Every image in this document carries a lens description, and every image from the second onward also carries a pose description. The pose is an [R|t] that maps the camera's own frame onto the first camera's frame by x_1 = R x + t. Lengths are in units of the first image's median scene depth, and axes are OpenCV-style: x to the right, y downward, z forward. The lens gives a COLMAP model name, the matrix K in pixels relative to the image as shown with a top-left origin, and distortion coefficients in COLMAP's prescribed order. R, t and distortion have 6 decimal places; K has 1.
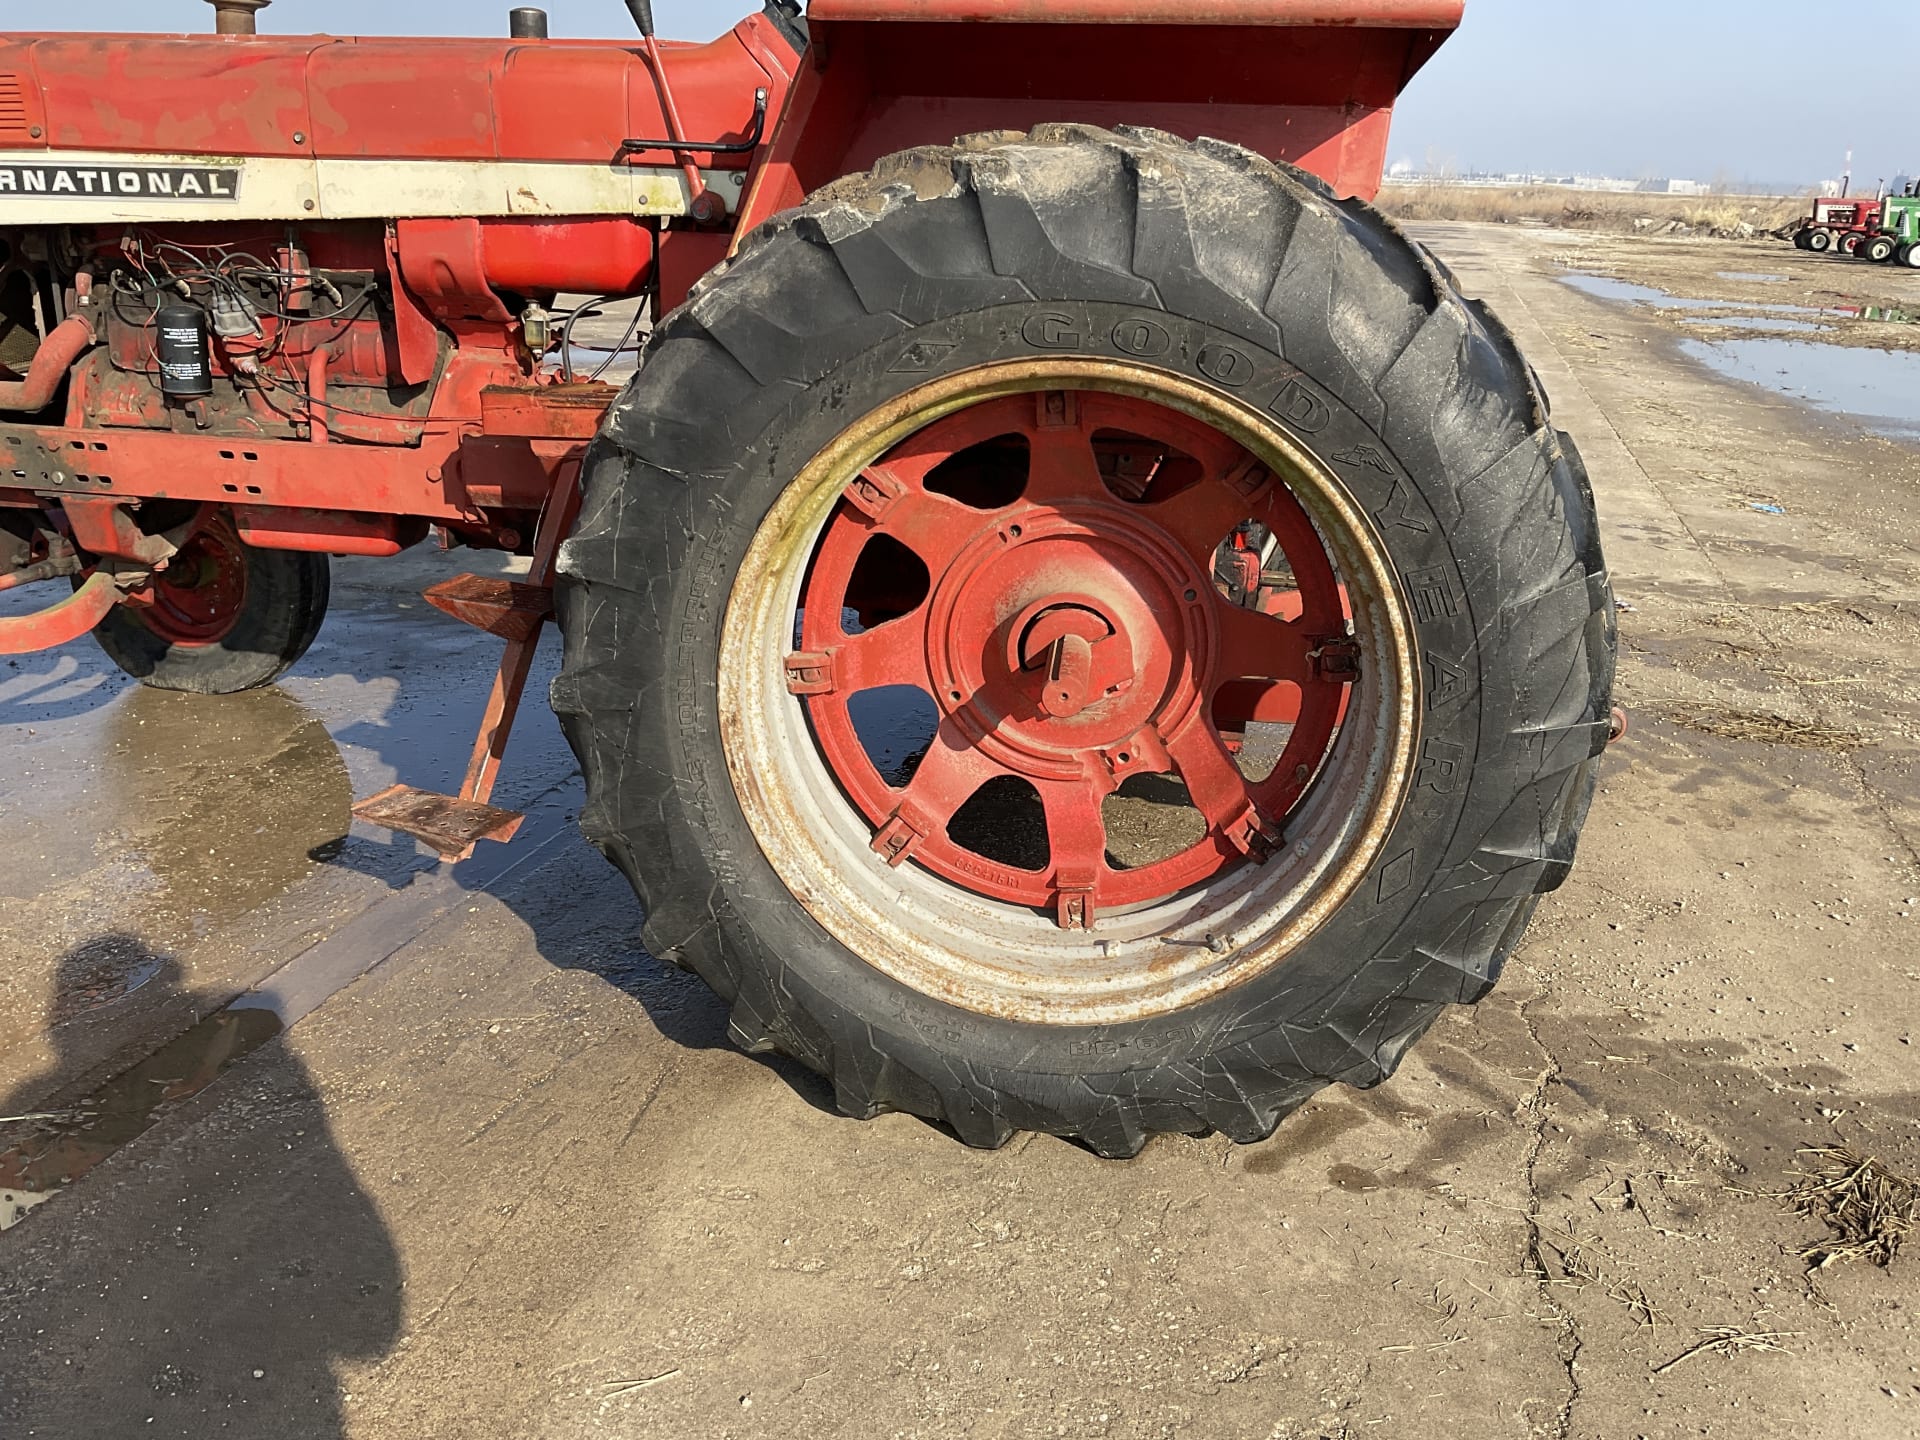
lens RADIAL K [[1555.2, 0, 960.0], [0, 1555.2, 720.0], [0, 0, 1]] dist [0.002116, -0.030797]
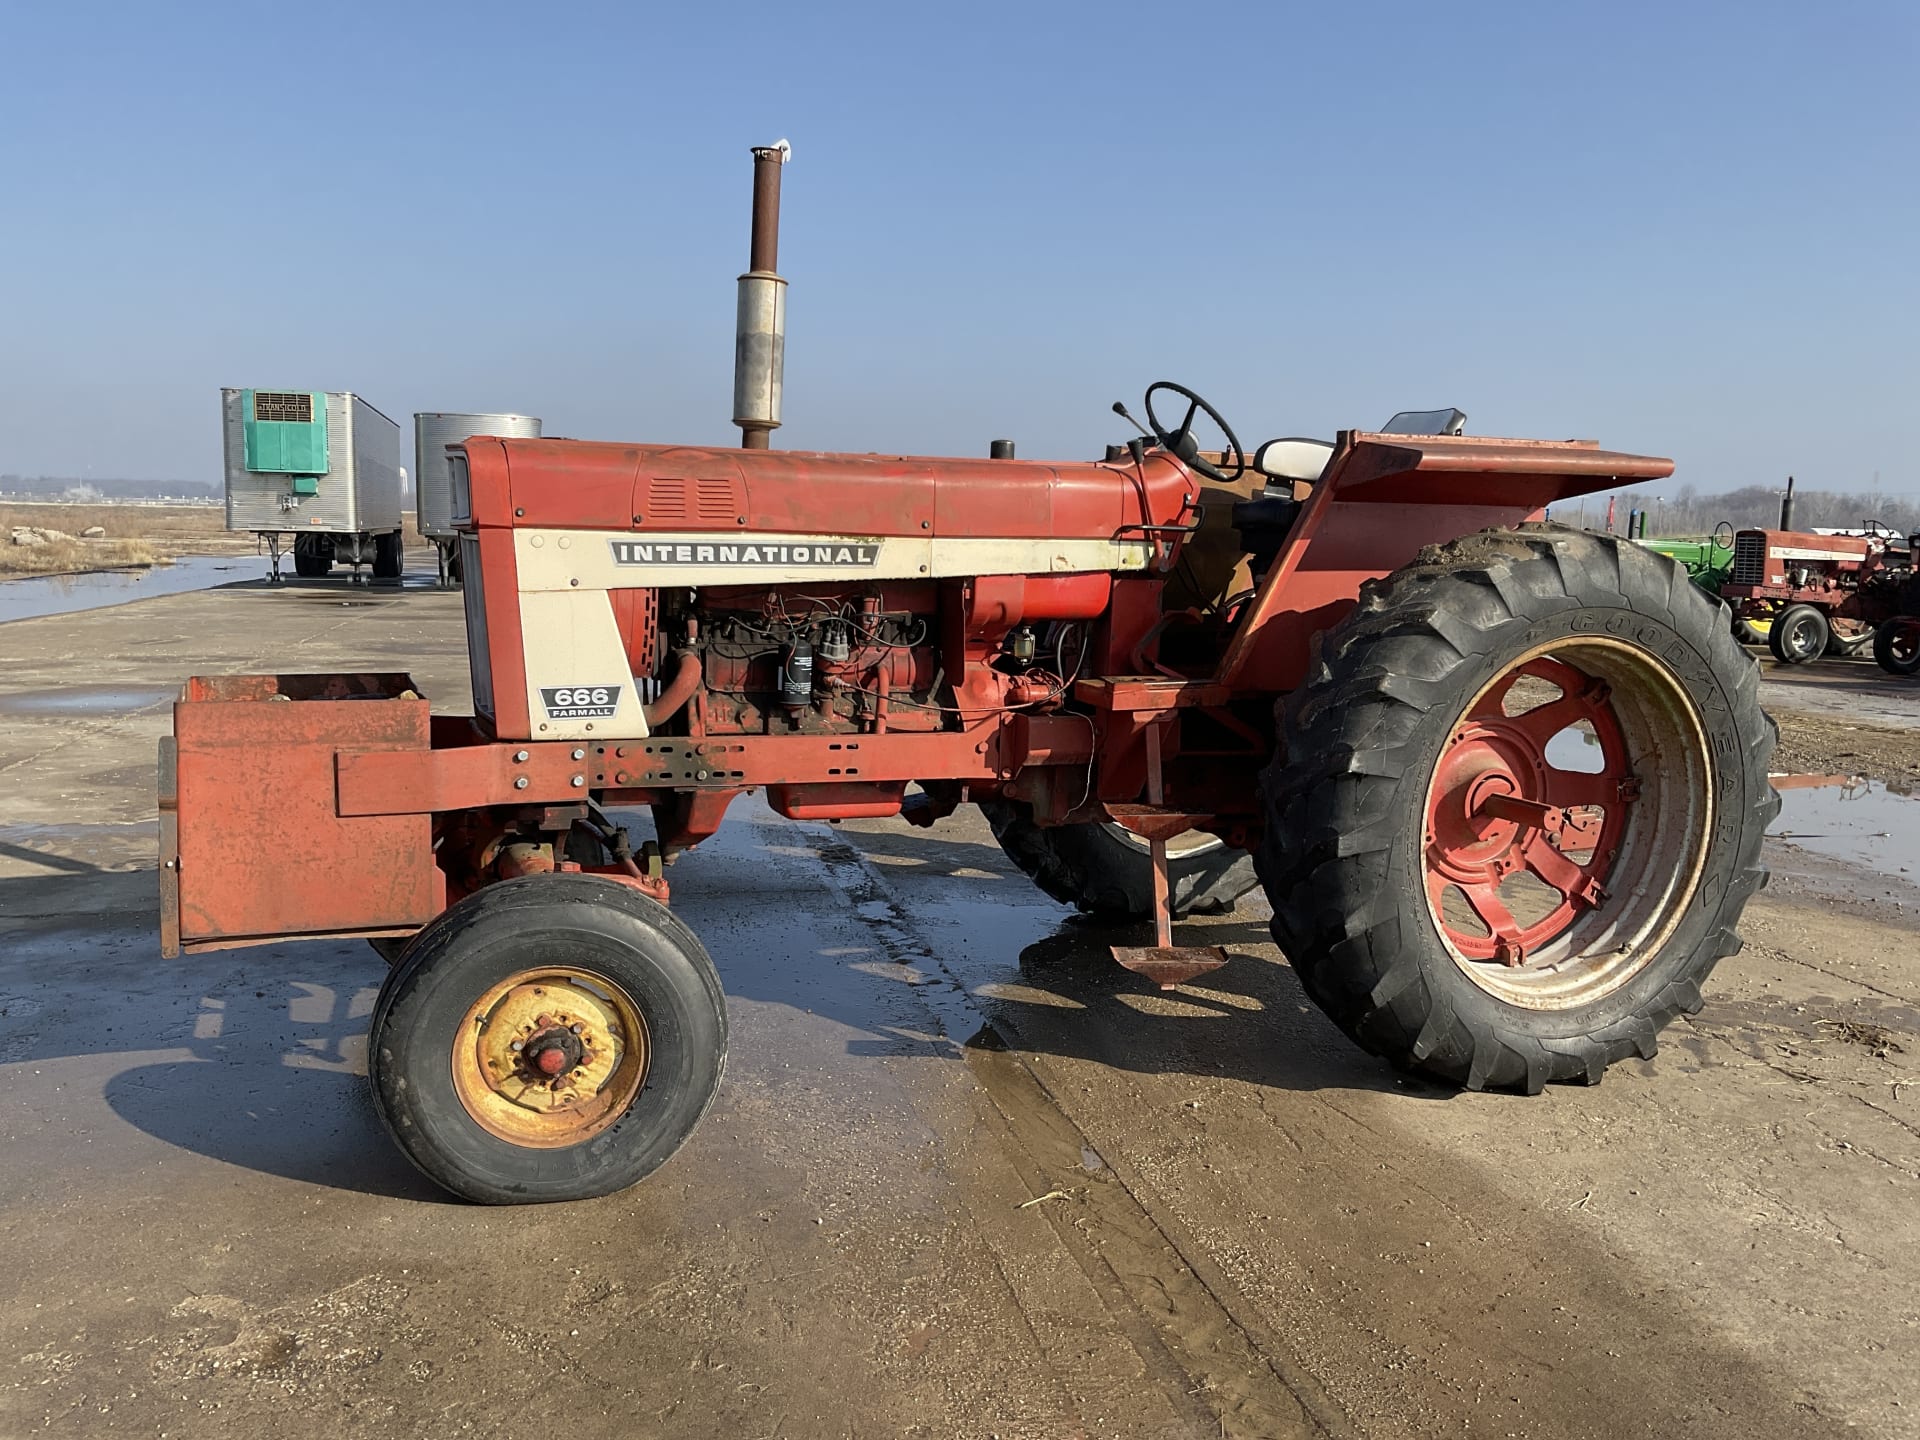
lens RADIAL K [[1464.1, 0, 960.0], [0, 1464.1, 720.0], [0, 0, 1]] dist [-0.002455, -0.009063]
pose [[0.891195, -0.068047, 0.448488, -1.010589], [0.156664, 0.974020, -0.163525, 0.033497], [-0.425709, 0.215995, 0.878702, -0.180419]]
